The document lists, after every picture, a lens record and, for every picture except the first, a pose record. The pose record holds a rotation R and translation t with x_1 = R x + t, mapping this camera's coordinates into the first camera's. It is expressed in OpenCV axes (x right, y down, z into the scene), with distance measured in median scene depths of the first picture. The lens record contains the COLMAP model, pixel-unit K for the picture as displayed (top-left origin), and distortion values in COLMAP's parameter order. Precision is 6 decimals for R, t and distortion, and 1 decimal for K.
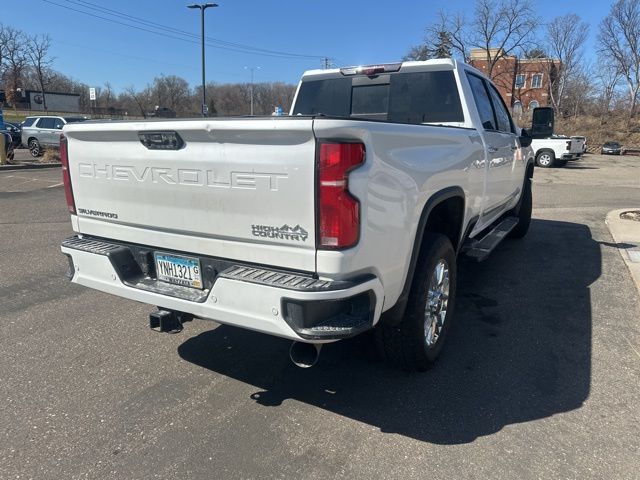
lens RADIAL K [[455.3, 0, 325.1], [0, 455.3, 238.0], [0, 0, 1]] dist [0.043156, -0.042071]
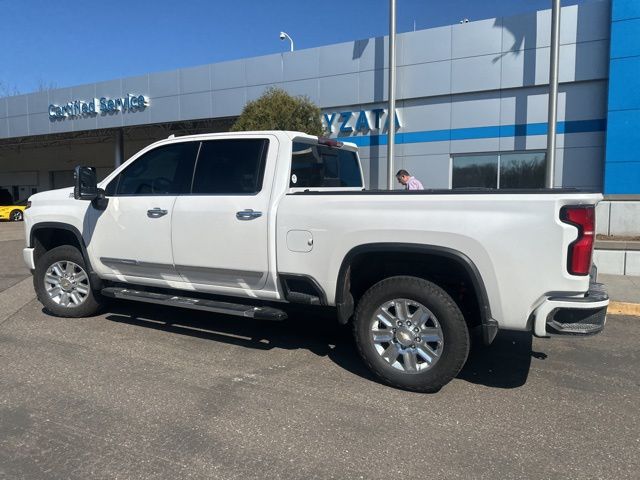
lens RADIAL K [[450.9, 0, 322.5], [0, 450.9, 242.0], [0, 0, 1]] dist [0.093164, -0.127726]
pose [[-0.038714, -0.124446, 0.991471, -1.817943], [0.219940, 0.966821, 0.129940, -0.463452], [-0.974745, 0.223095, -0.010058, 1.833515]]
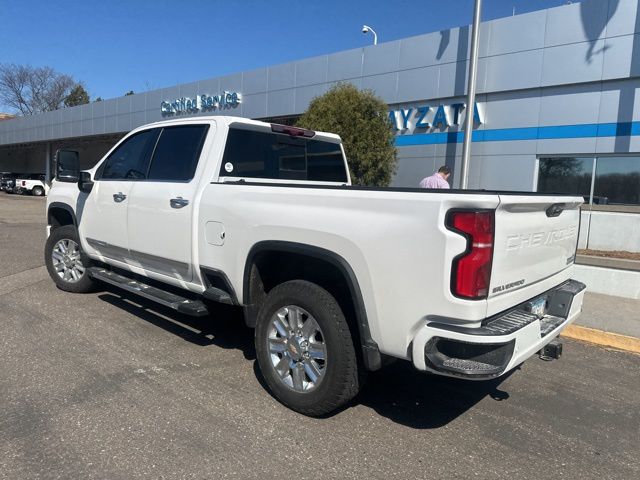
lens RADIAL K [[452.9, 0, 321.0], [0, 452.9, 241.9], [0, 0, 1]] dist [0.063605, -0.077616]
pose [[0.217423, -0.118818, 0.968819, -1.613375], [0.172327, 0.981644, 0.081717, -0.313202], [-0.960745, 0.149186, 0.233908, 1.221238]]
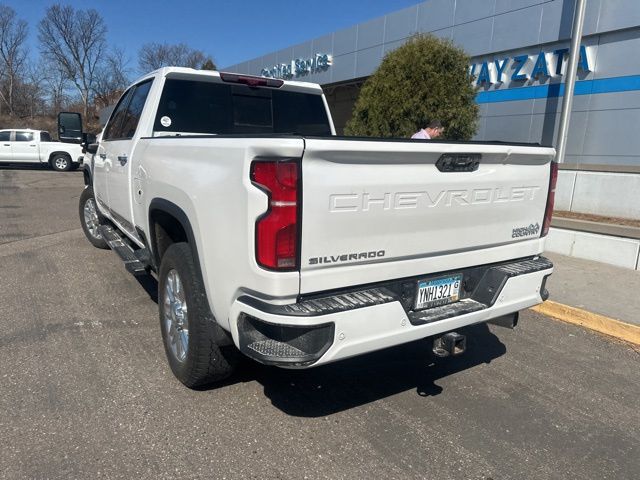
lens RADIAL K [[453.6, 0, 322.1], [0, 453.6, 245.6], [0, 0, 1]] dist [0.057231, -0.071523]
pose [[0.466733, -0.176432, 0.866621, -1.255410], [0.163742, 0.980197, 0.111369, -0.176213], [-0.869108, 0.089923, 0.486379, 0.712916]]
